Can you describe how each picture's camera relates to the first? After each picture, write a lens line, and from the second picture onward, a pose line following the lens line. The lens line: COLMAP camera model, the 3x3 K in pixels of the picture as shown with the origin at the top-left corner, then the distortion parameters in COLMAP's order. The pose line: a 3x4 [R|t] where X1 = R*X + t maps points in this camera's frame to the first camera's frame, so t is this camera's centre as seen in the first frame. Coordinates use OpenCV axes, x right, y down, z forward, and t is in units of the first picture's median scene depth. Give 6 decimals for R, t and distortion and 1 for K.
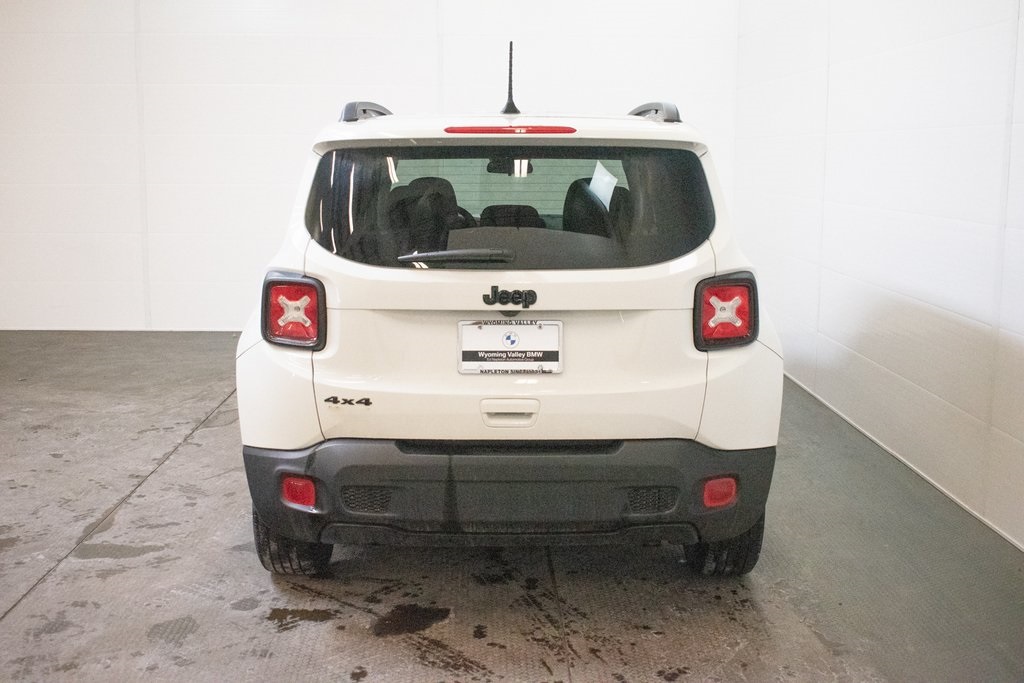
lens RADIAL K [[1122.8, 0, 512.0], [0, 1122.8, 341.5], [0, 0, 1]] dist [-0.027590, -0.009016]
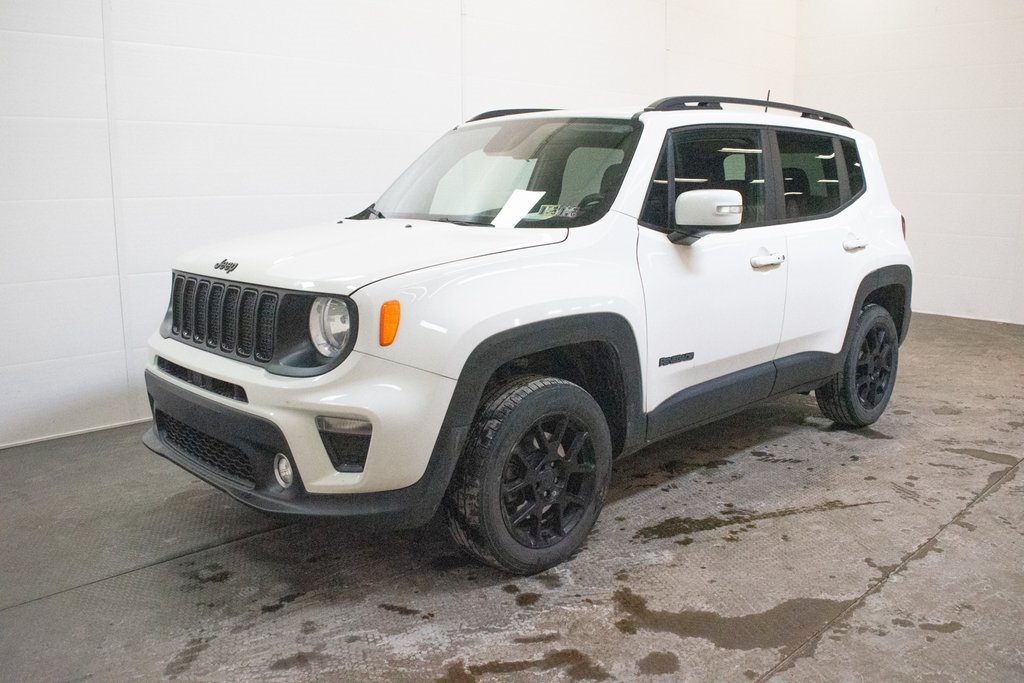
lens RADIAL K [[866.5, 0, 512.0], [0, 866.5, 341.5], [0, 0, 1]] dist [-0.072130, -0.006024]
pose [[-0.692062, -0.147067, 0.706697, -0.687980], [0.106632, 0.947455, 0.301594, -0.304107], [-0.713918, 0.284079, -0.640016, 2.097488]]
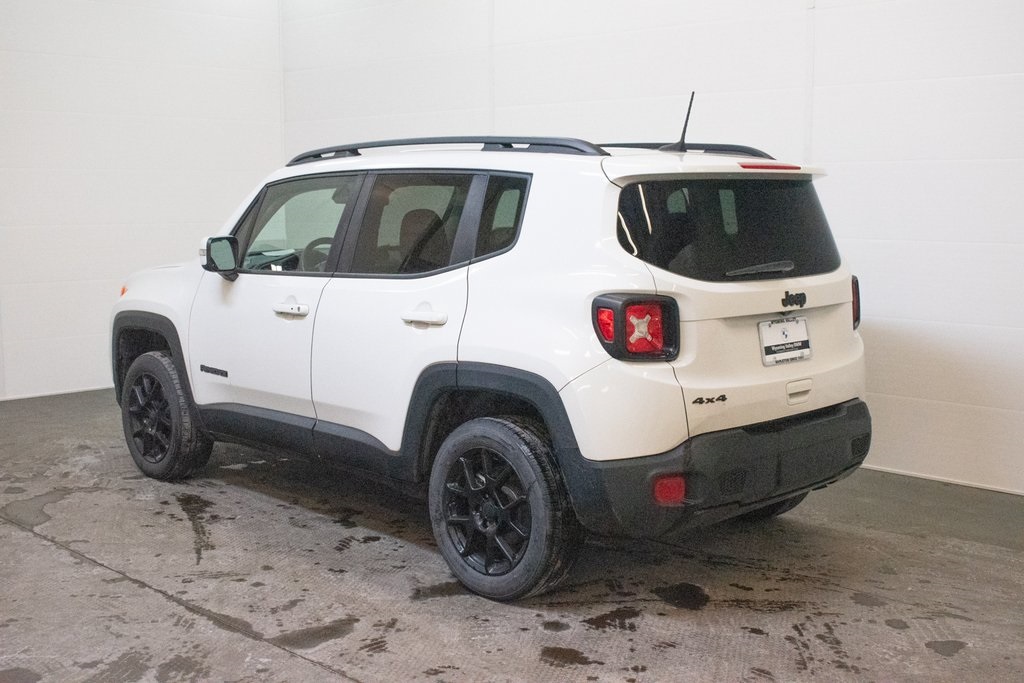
lens RADIAL K [[1172.9, 0, 513.0], [0, 1172.9, 310.4], [0, 0, 1]] dist [-0.009726, -0.015203]
pose [[0.726529, -0.071052, 0.683452, -0.910510], [0.117613, 0.992820, -0.021813, -0.028916], [-0.676995, 0.096231, 0.729669, 0.210661]]
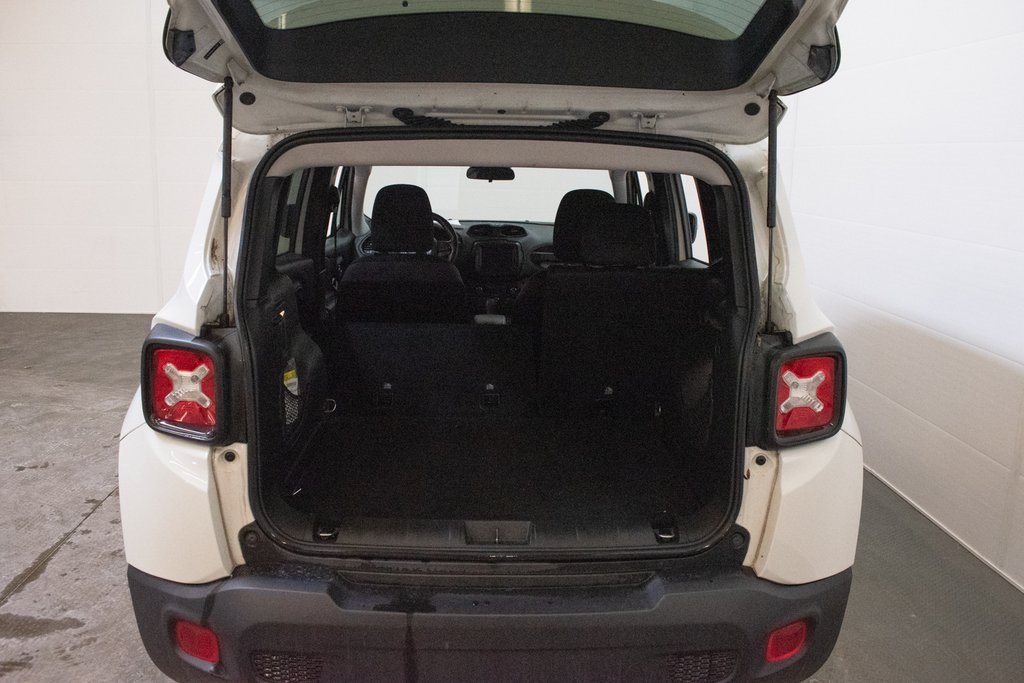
lens RADIAL K [[823.5, 0, 512.0], [0, 823.5, 341.5], [0, 0, 1]] dist [-0.090390, 0.015207]
pose [[0.999218, 0.010647, 0.038090, -0.011235], [-0.012701, 0.998455, 0.054102, -0.071333], [-0.037455, -0.054544, 0.997809, 0.421164]]
